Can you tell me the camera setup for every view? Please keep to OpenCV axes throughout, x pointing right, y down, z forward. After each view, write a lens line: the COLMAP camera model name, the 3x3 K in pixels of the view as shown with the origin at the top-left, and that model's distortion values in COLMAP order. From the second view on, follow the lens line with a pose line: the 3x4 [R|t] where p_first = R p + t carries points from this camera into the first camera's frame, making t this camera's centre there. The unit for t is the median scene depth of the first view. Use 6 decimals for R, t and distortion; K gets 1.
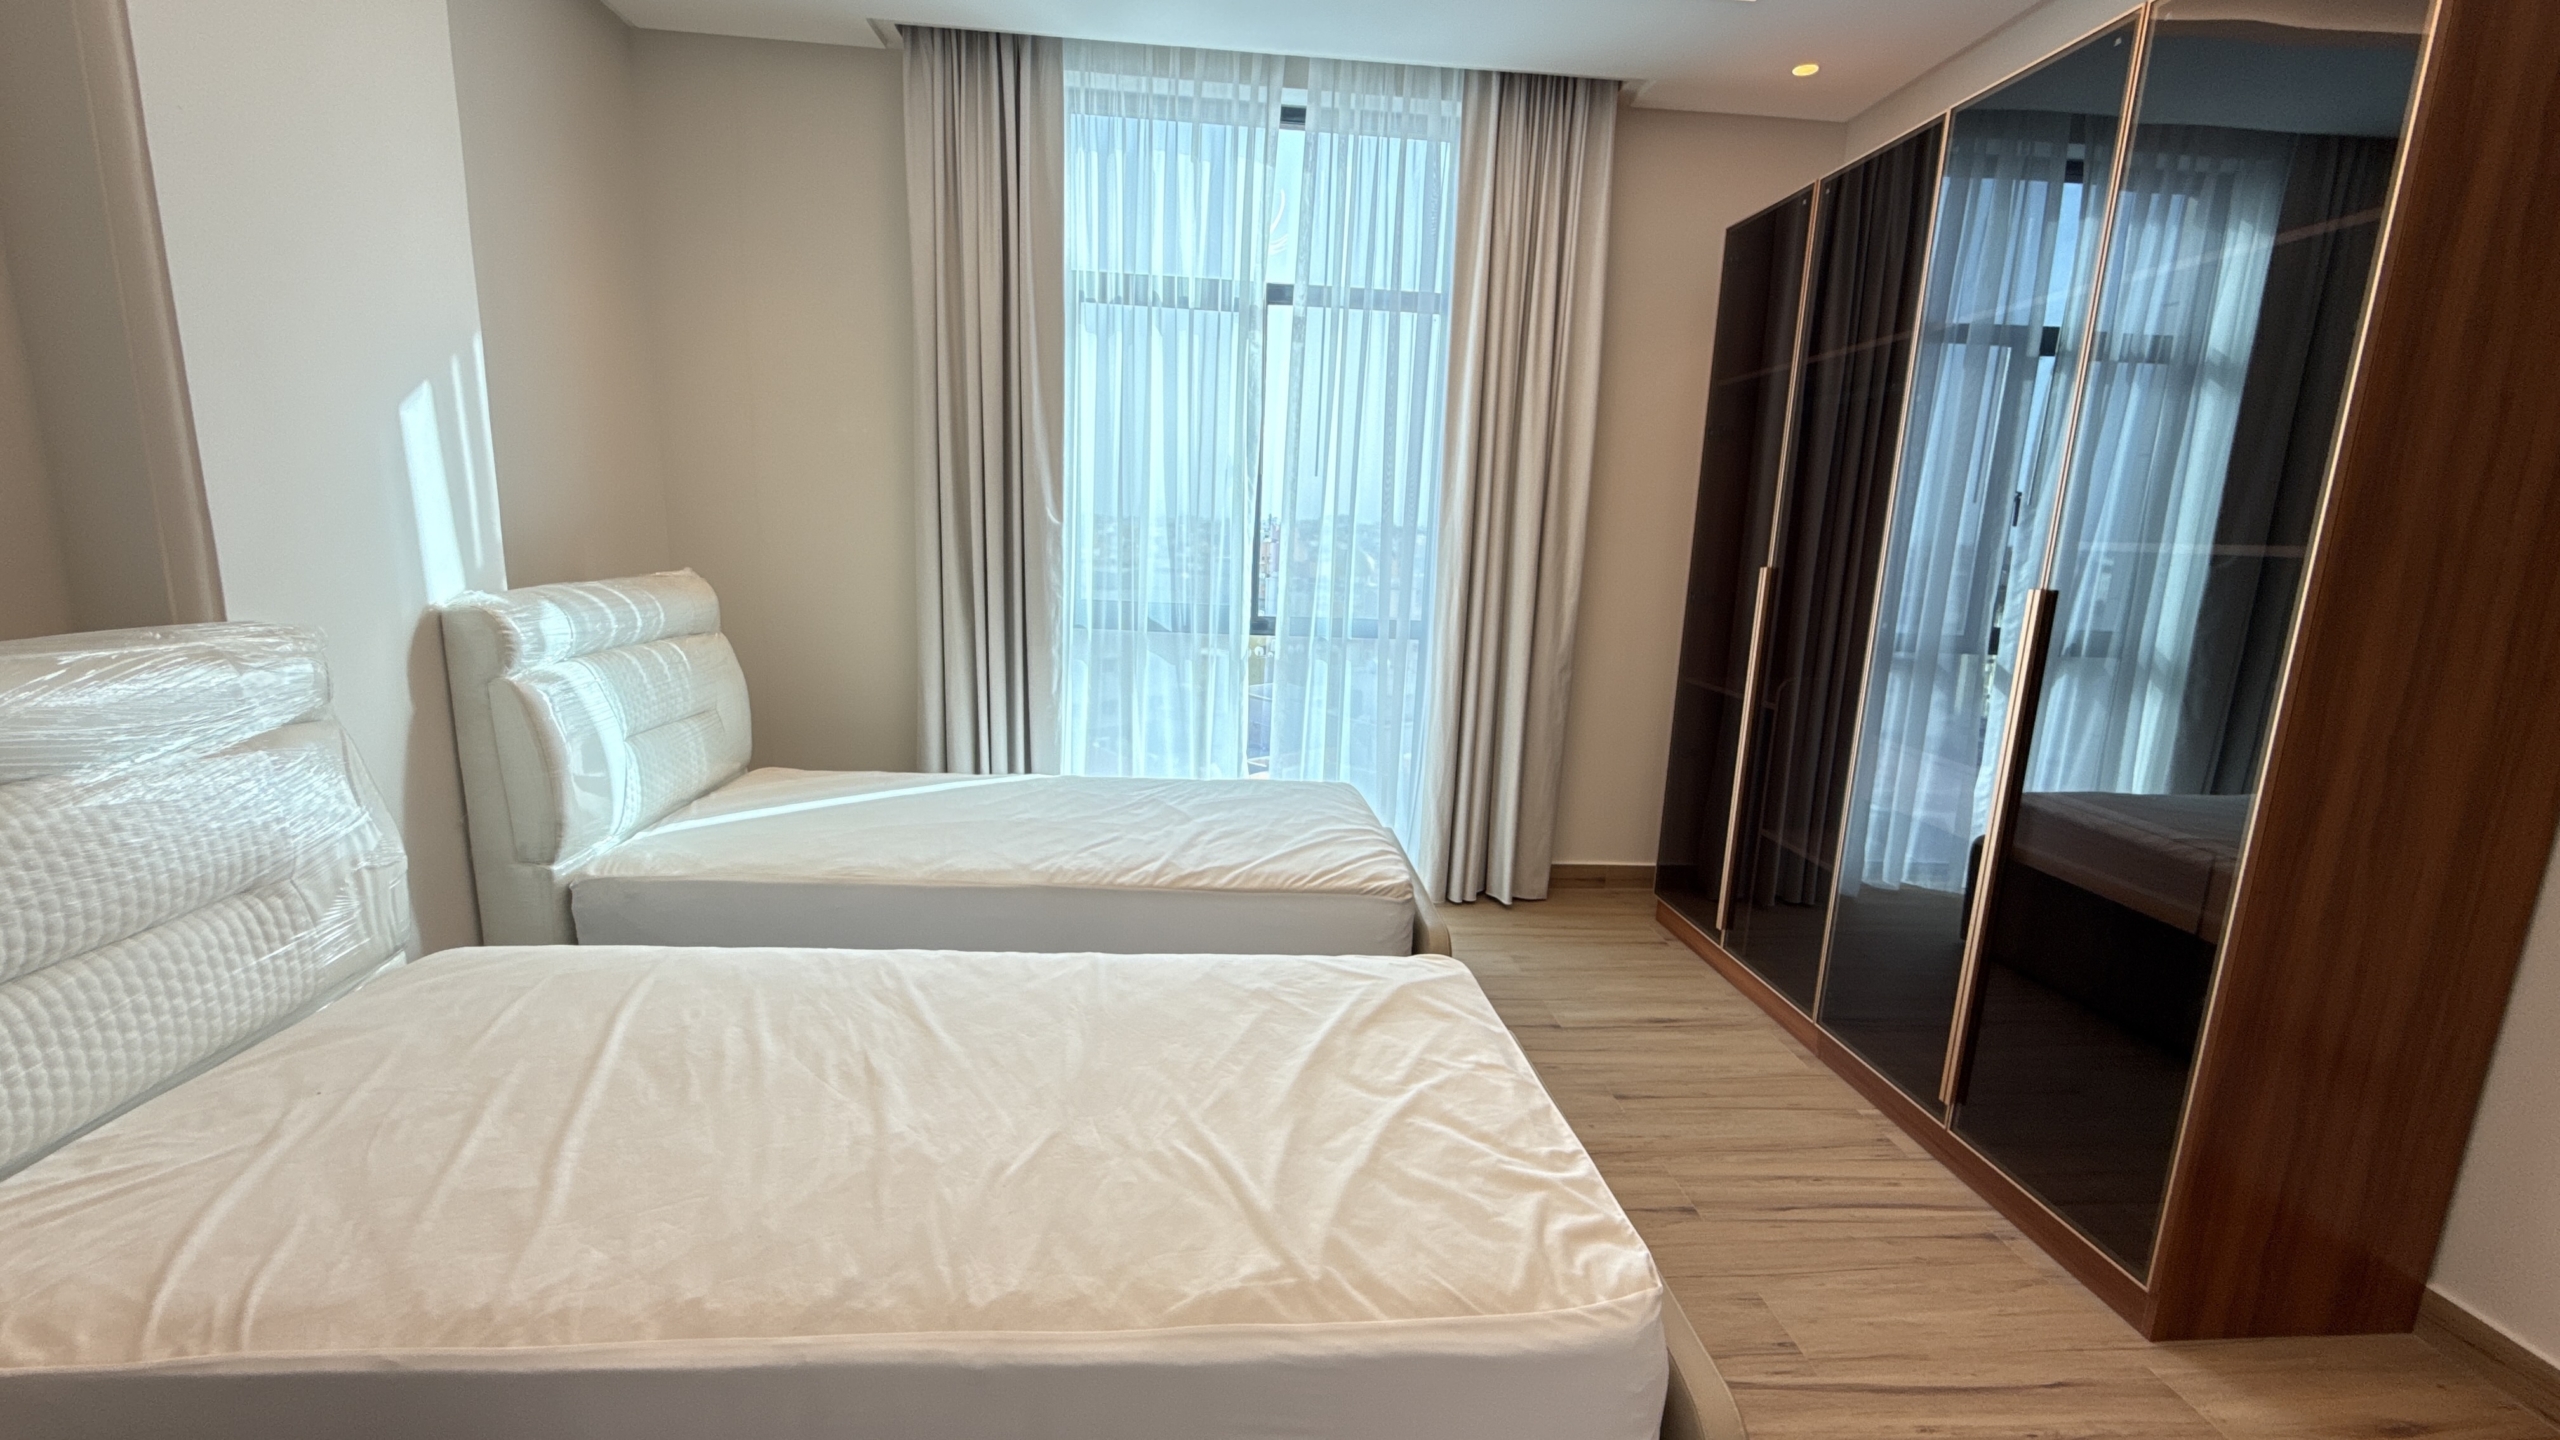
lens RADIAL K [[1010.2, 0, 1280.0], [0, 1010.2, 720.0], [0, 0, 1]] dist [-0.000777, -0.000154]
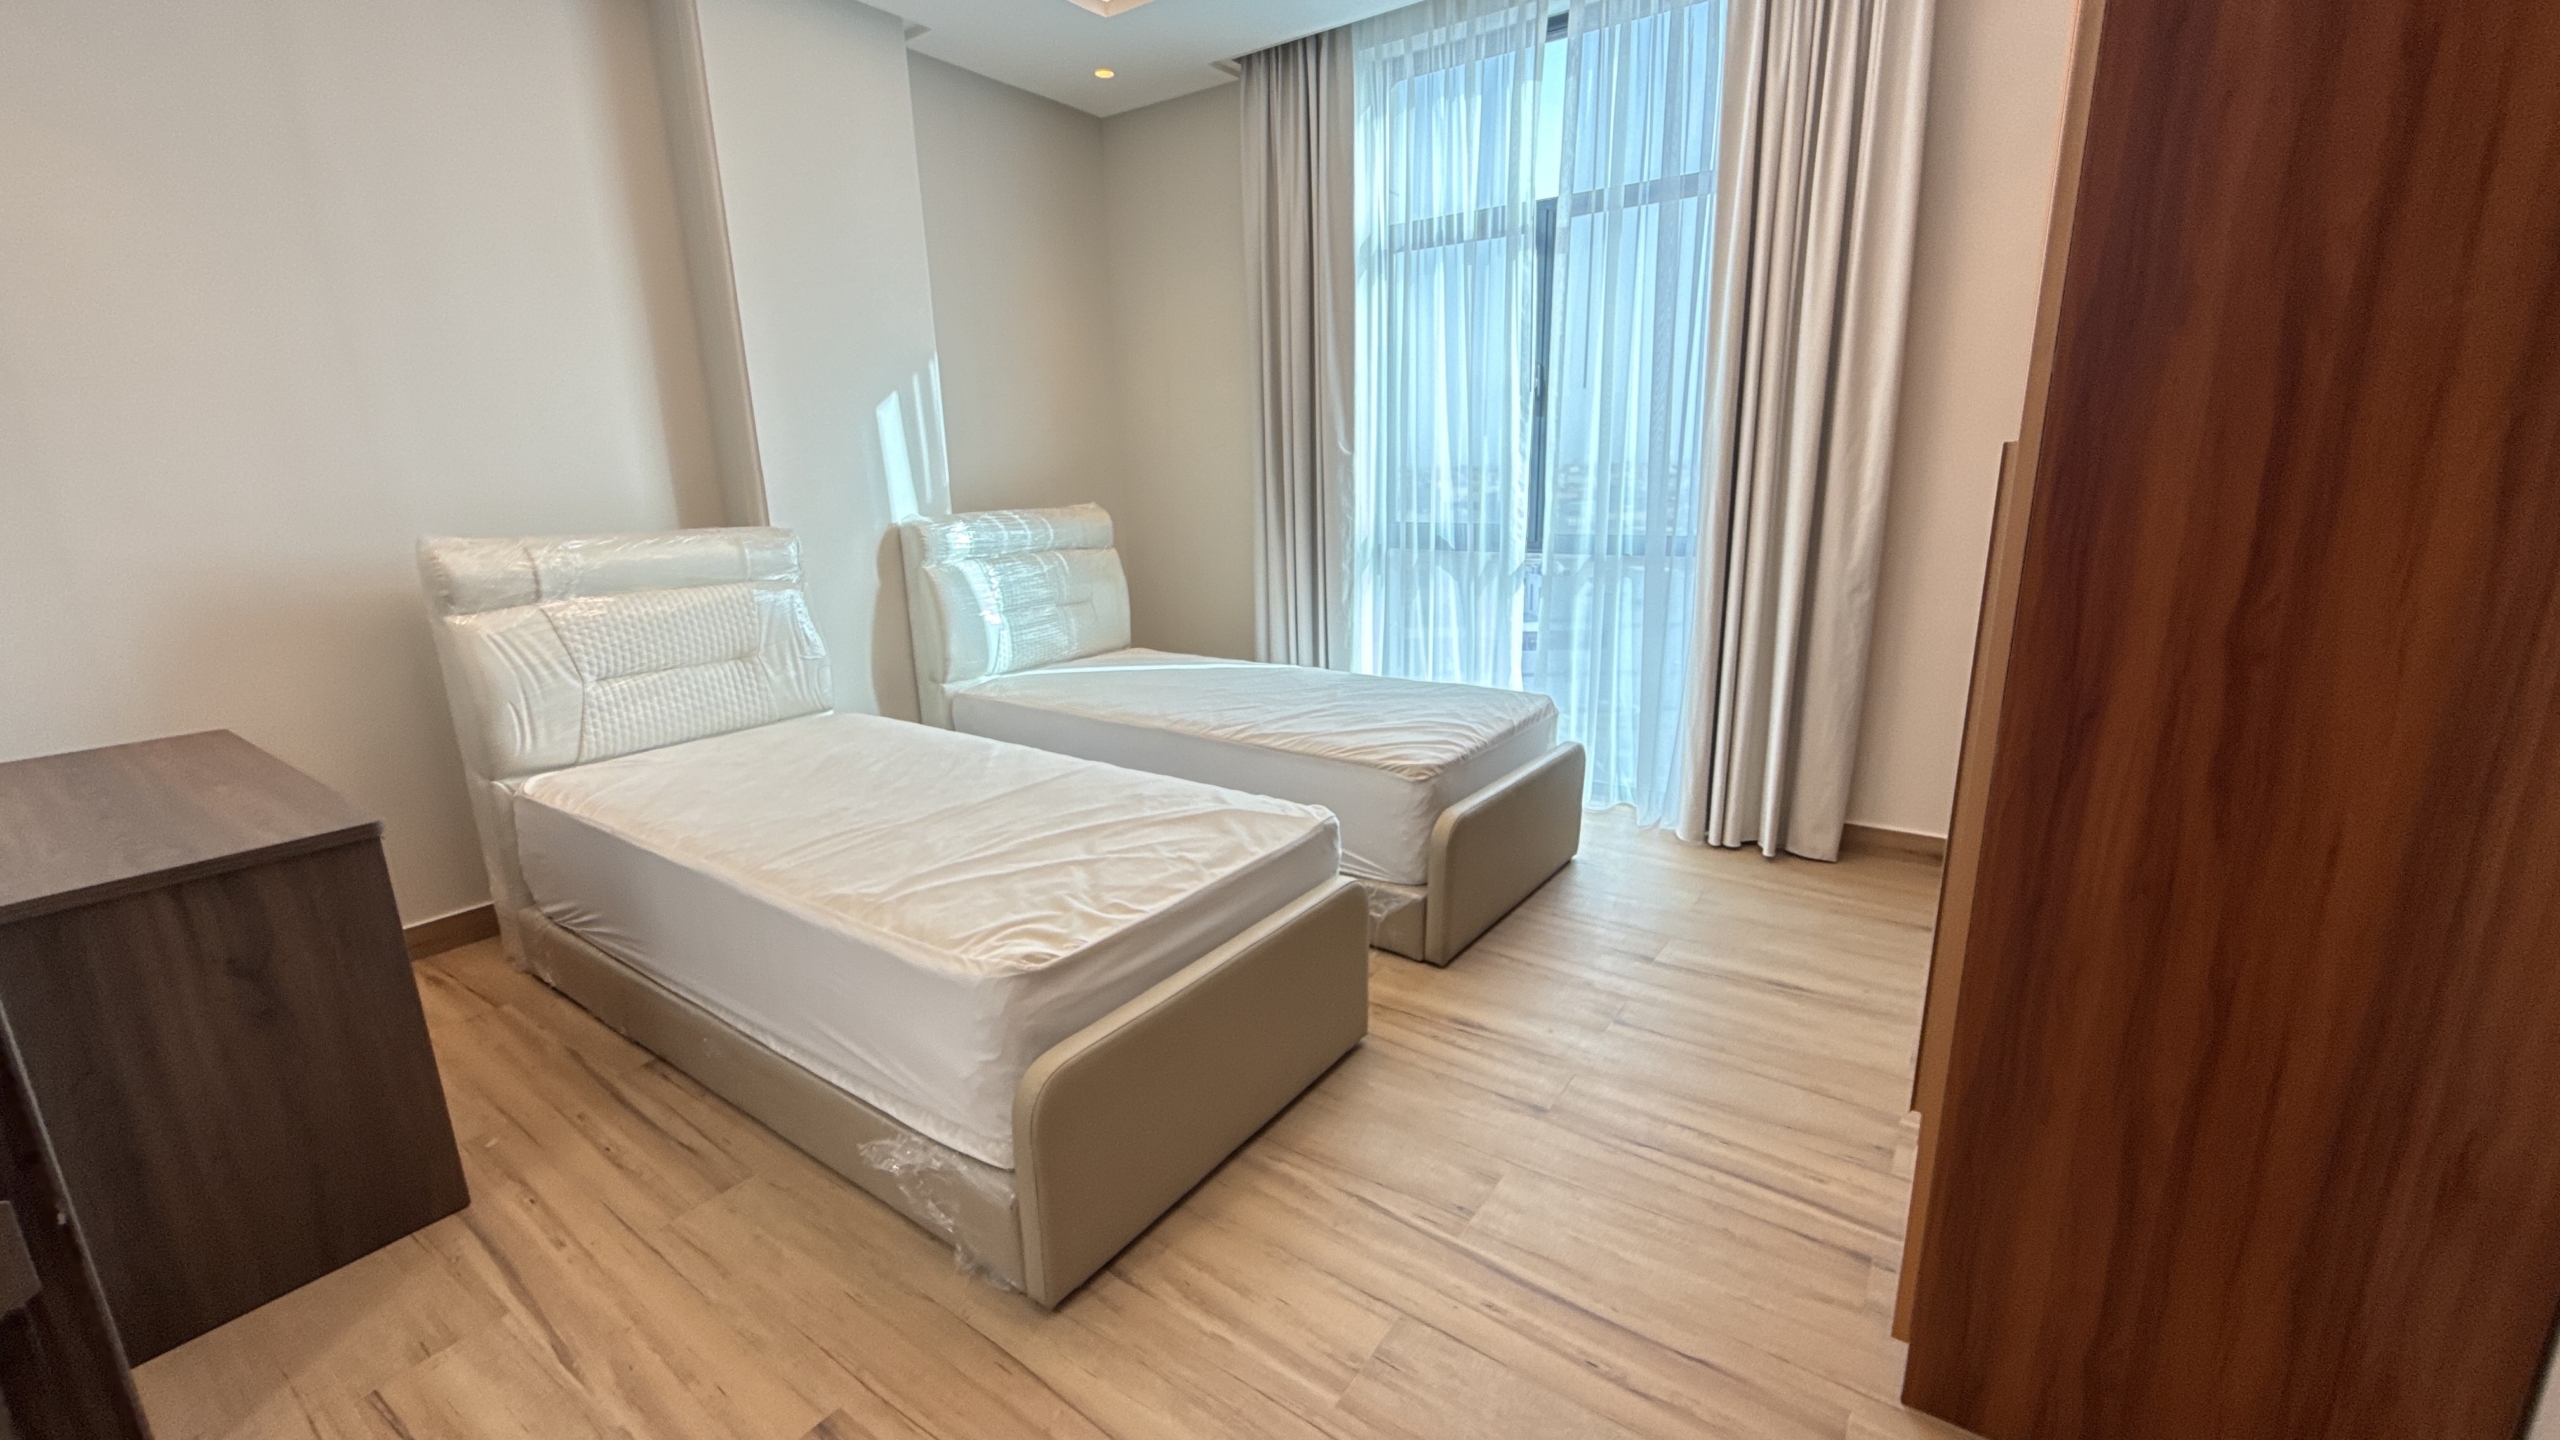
lens RADIAL K [[1010.2, 0, 1280.0], [0, 1010.2, 720.0], [0, 0, 1]] dist [-0.000777, -0.000154]
pose [[0.773296, 0.097404, -0.626519, 0.650045], [-0.068223, 0.995175, 0.070514, 0.044972], [0.630364, -0.011785, 0.776210, 0.064153]]
